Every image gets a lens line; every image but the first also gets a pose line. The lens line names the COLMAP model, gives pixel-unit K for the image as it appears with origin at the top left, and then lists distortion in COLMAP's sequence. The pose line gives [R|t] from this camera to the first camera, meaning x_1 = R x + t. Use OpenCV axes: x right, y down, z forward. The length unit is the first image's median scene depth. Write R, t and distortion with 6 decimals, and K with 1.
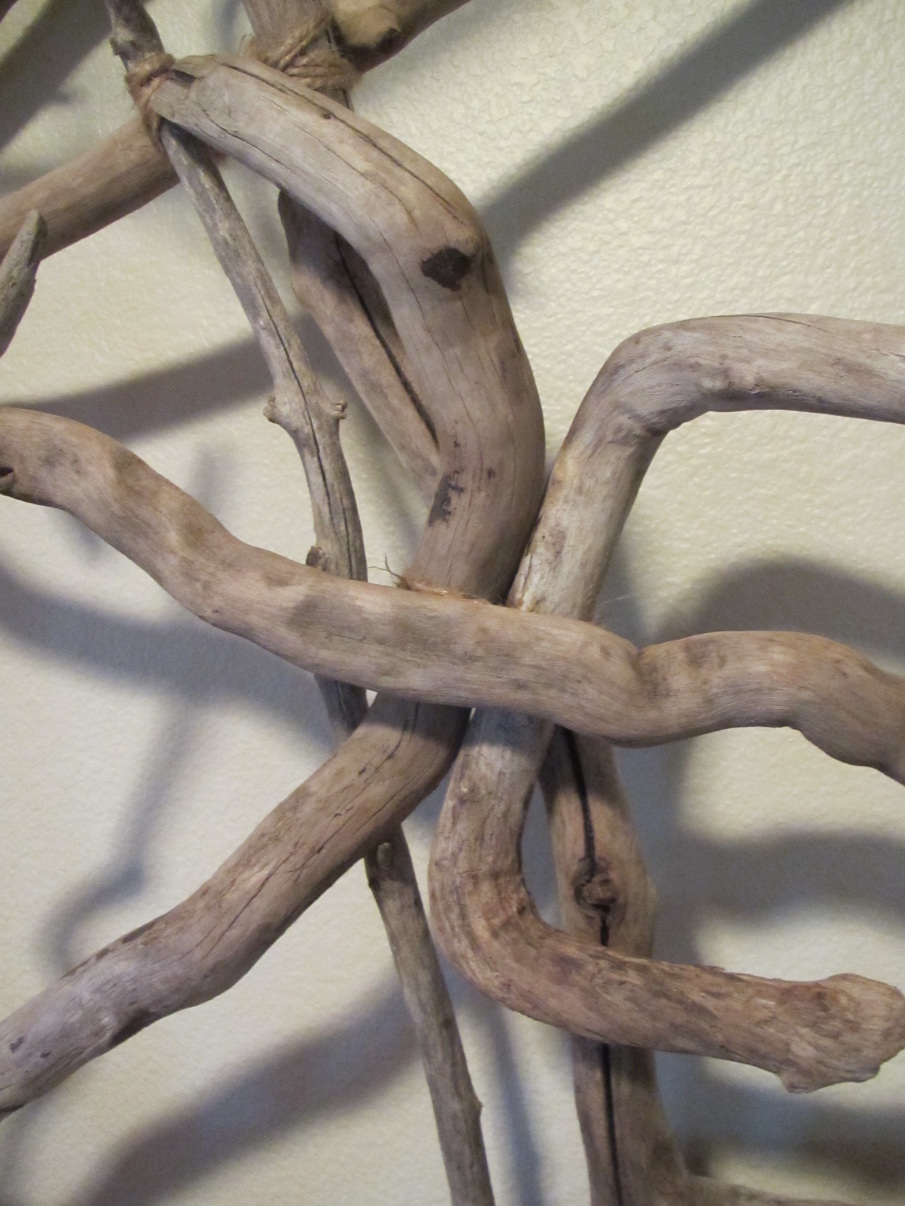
lens RADIAL K [[1334.3, 0, 453.1], [0, 1334.3, 600.6], [0, 0, 1]] dist [-0.060088, 0.000000]
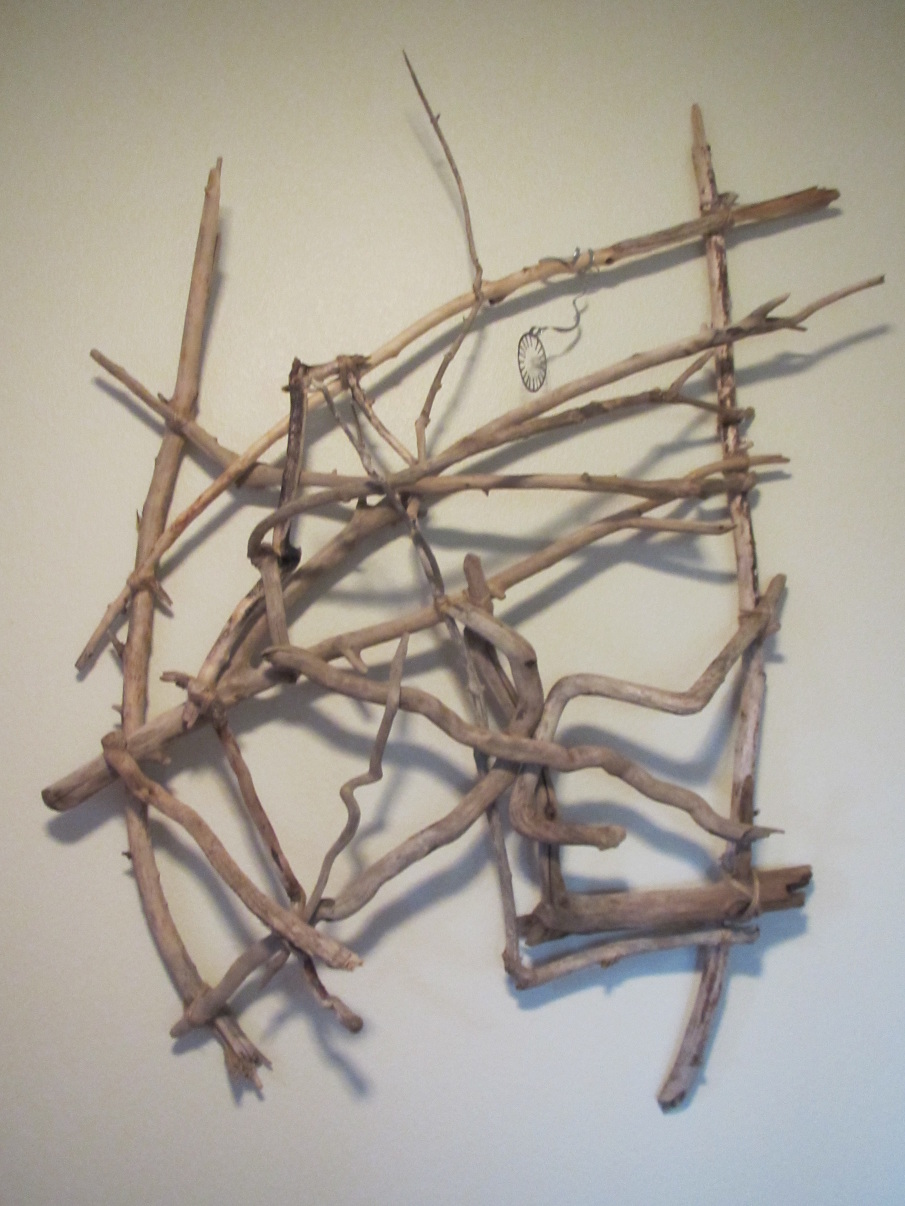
lens RADIAL K [[1334.3, 0, 452.9], [0, 1334.3, 604.0], [0, 0, 1]] dist [-0.060088, 0.000000]
pose [[0.956622, 0.034119, 0.289328, -1.441968], [-0.011562, 0.996782, -0.079319, -0.087055], [-0.291103, 0.072533, 0.953938, -2.975614]]
